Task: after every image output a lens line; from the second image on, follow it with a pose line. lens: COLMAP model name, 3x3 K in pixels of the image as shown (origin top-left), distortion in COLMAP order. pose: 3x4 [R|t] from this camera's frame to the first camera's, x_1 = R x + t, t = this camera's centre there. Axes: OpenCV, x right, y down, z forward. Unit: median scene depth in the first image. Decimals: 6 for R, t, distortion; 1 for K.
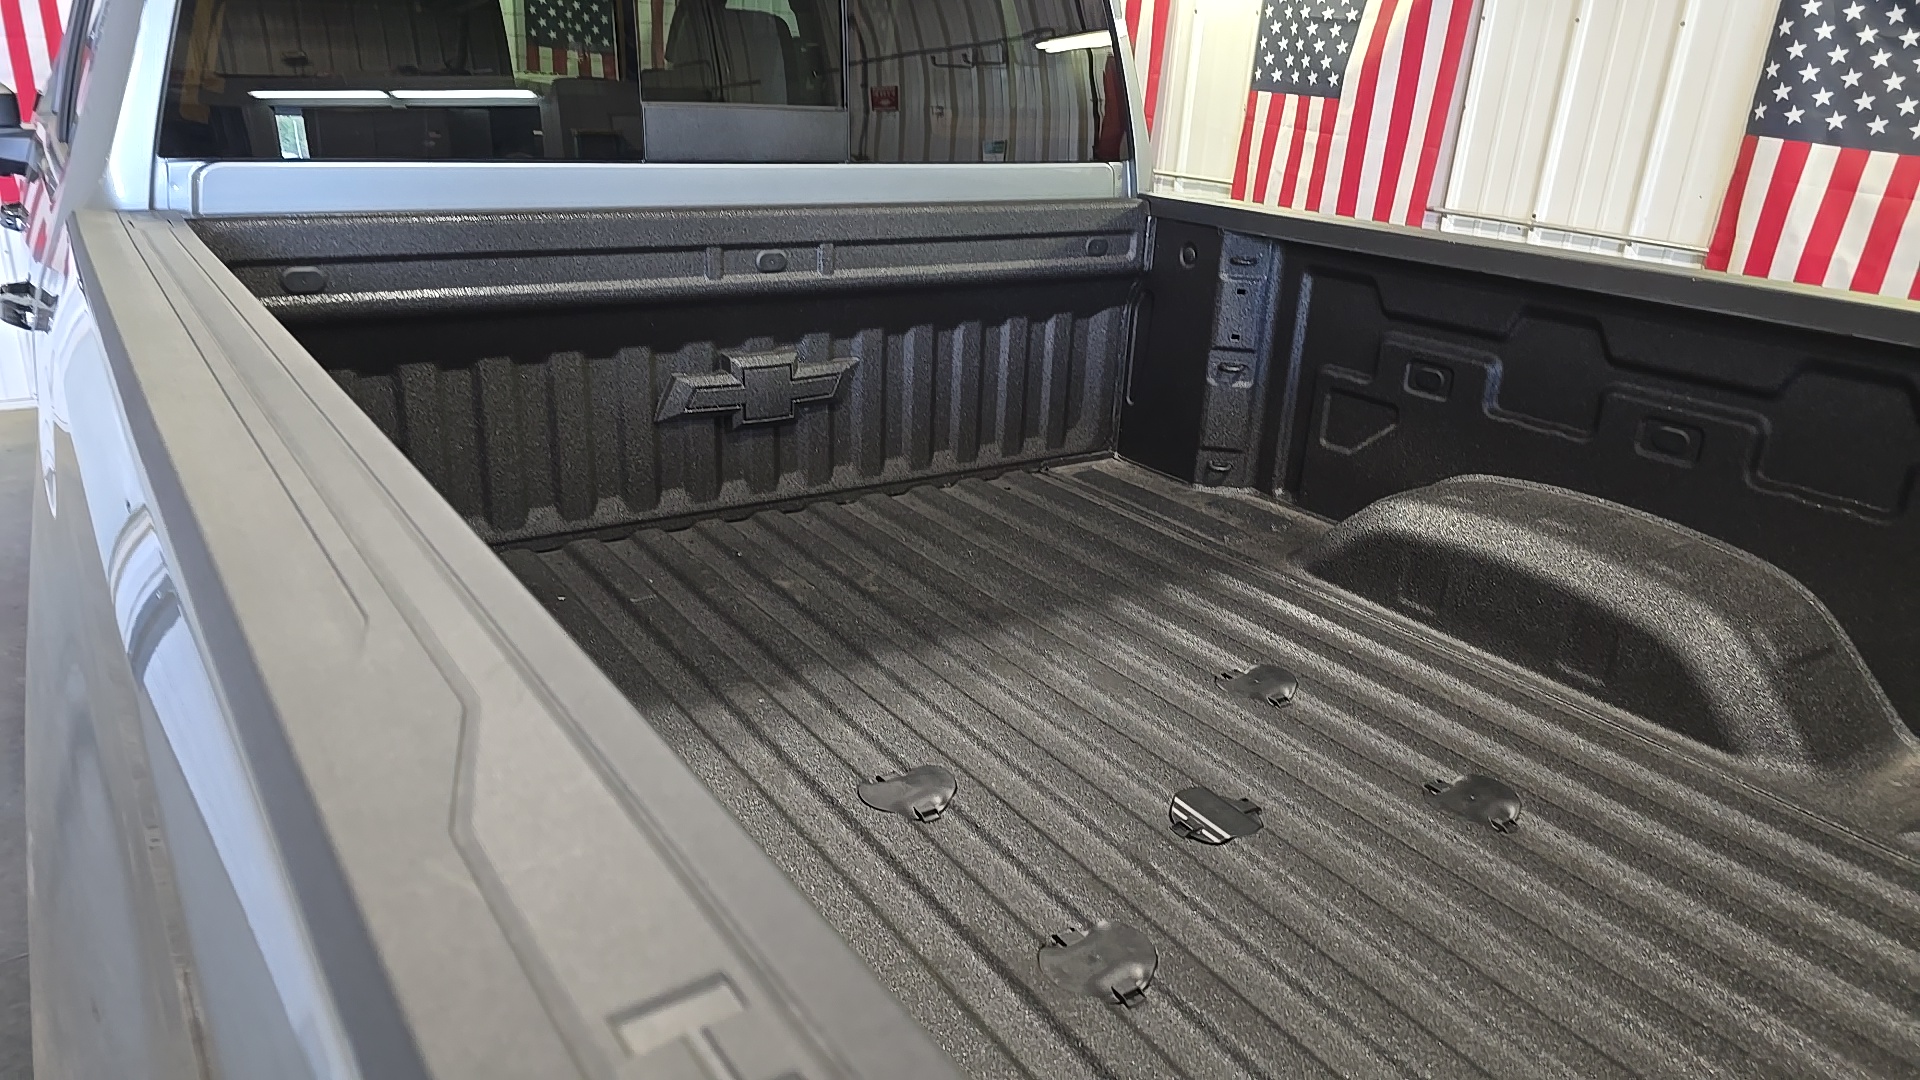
lens RADIAL K [[1288.1, 0, 963.8], [0, 1288.1, 541.6], [0, 0, 1]] dist [0.054026, -0.054209]
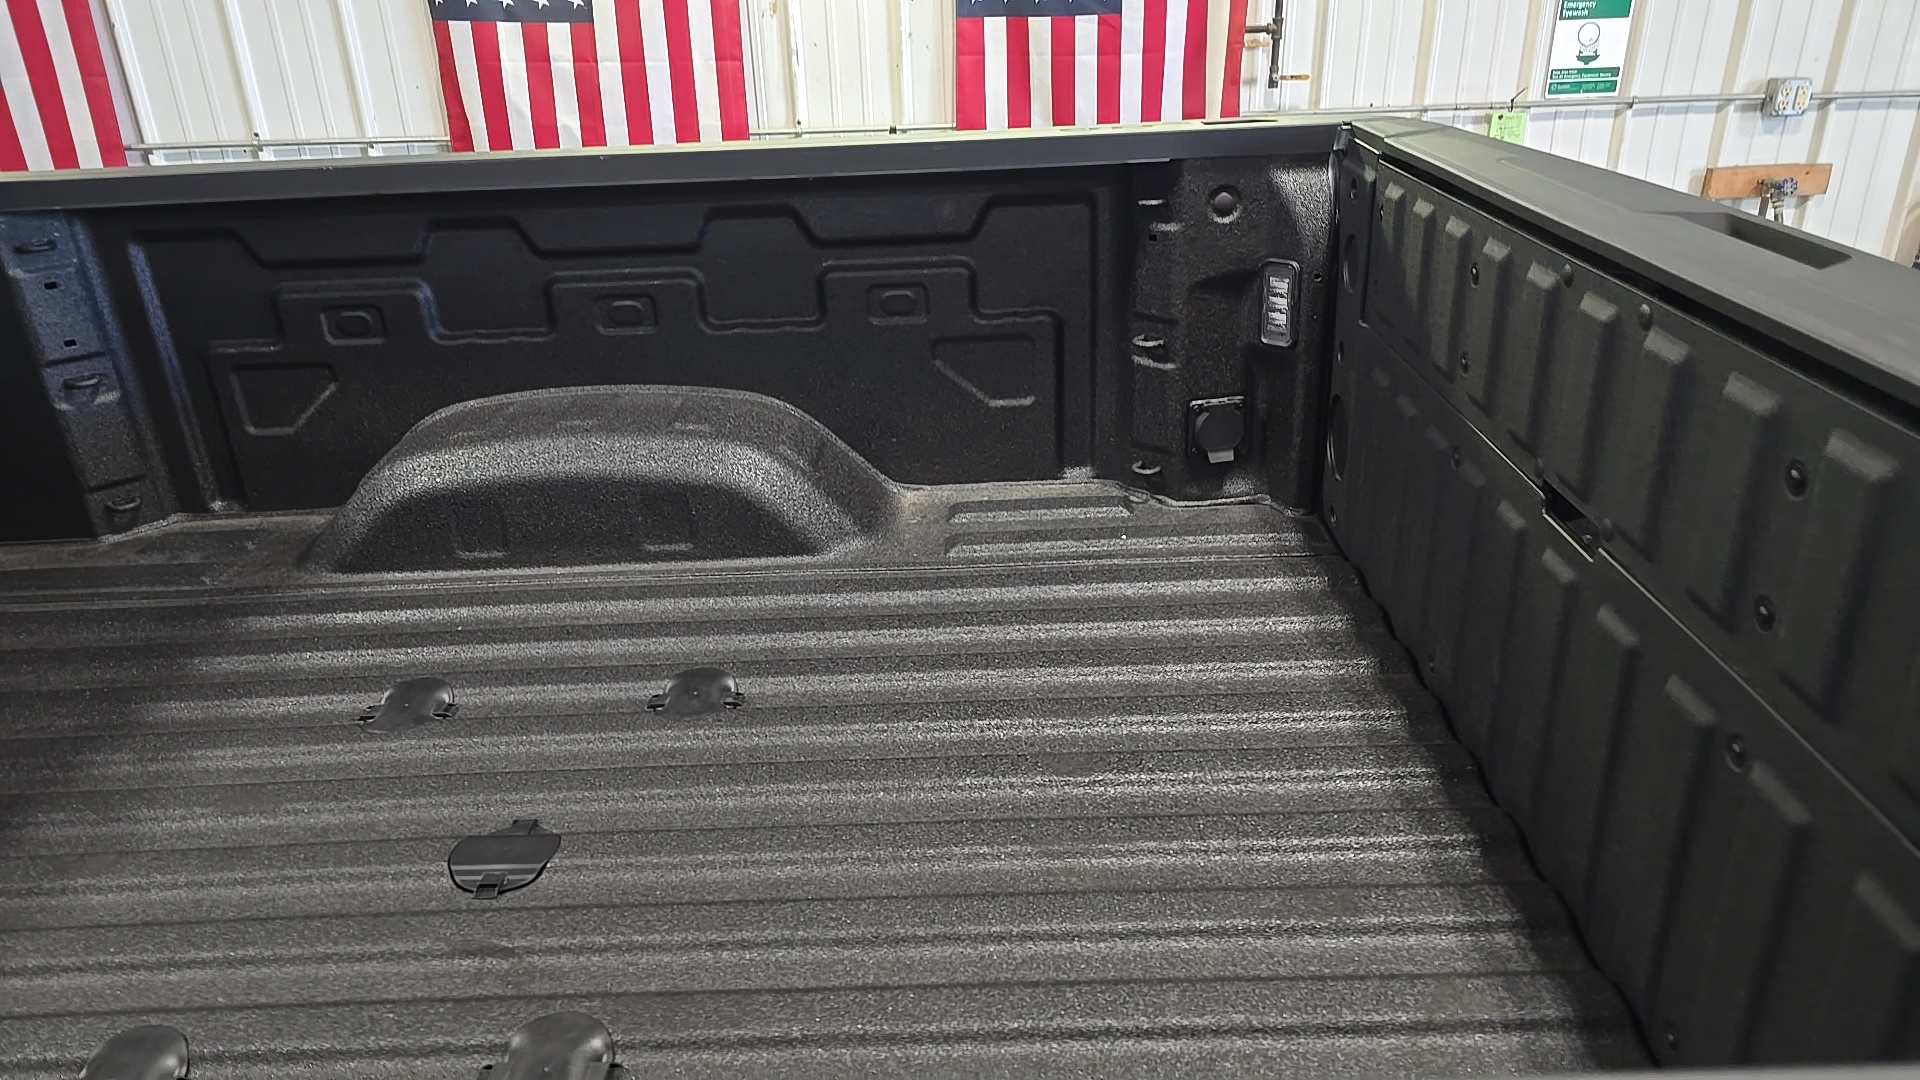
lens RADIAL K [[1288.1, 0, 963.8], [0, 1288.1, 541.6], [0, 0, 1]] dist [0.054026, -0.054209]
pose [[0.559932, -0.401565, 0.724721, -0.122867], [0.352302, 0.907079, 0.230414, -0.048761], [-0.749906, 0.126304, 0.649375, 0.120547]]
